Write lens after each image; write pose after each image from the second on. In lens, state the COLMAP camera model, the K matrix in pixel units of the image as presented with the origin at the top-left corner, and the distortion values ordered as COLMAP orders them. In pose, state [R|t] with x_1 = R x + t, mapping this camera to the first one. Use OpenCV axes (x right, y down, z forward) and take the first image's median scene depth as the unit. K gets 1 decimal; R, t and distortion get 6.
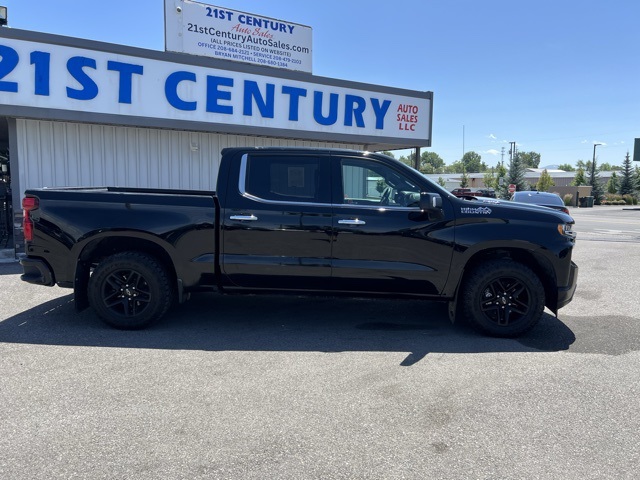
lens RADIAL K [[482.8, 0, 327.3], [0, 482.8, 239.0], [0, 0, 1]] dist [0.039569, -0.044024]
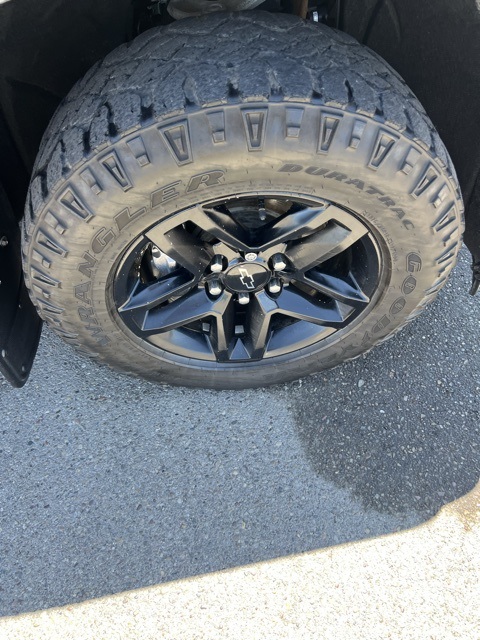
lens RADIAL K [[482.8, 0, 239.5], [0, 482.8, 321.1], [0, 0, 1]] dist [0.039569, -0.044024]
pose [[0.990722, -0.115630, 0.071415, 0.178068], [0.018272, 0.634030, 0.773092, -0.006148], [-0.134671, -0.764615, 0.630260, 0.445777]]
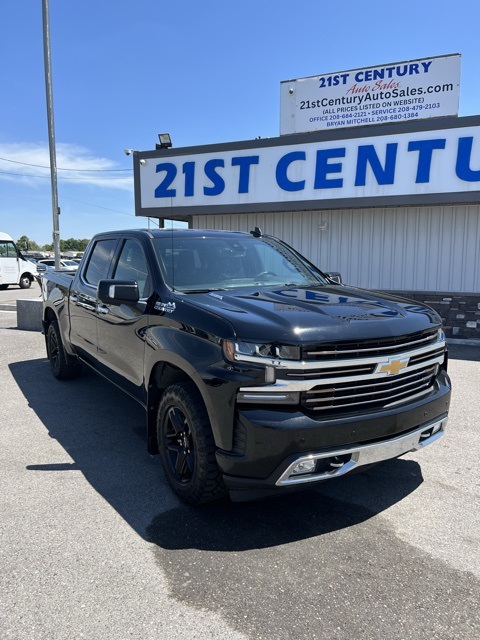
lens RADIAL K [[482.8, 0, 242.7], [0, 482.8, 319.3], [0, 0, 1]] dist [0.039569, -0.044024]
pose [[0.548587, 0.091578, -0.831063, 0.486598], [-0.085801, 0.994902, 0.052995, -0.043555], [0.831679, 0.042233, 0.553648, 0.354793]]
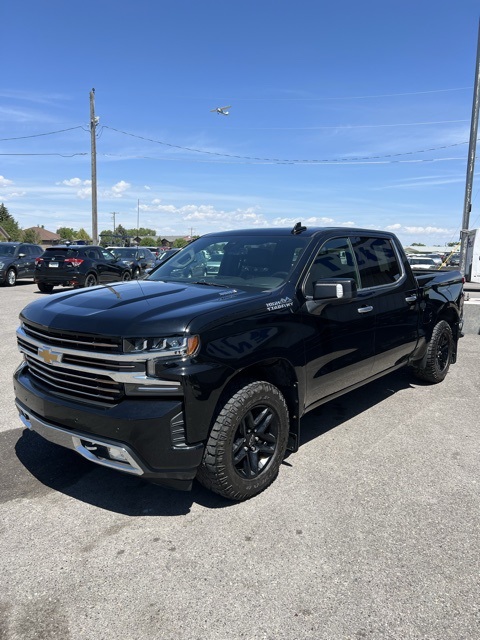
lens RADIAL K [[482.8, 0, 242.6], [0, 482.8, 318.0], [0, 0, 1]] dist [0.039569, -0.044024]
pose [[-0.636503, 0.079617, -0.767154, 0.452823], [-0.114534, 0.973872, 0.196099, -0.110353], [0.762723, 0.212683, -0.610753, 0.903068]]
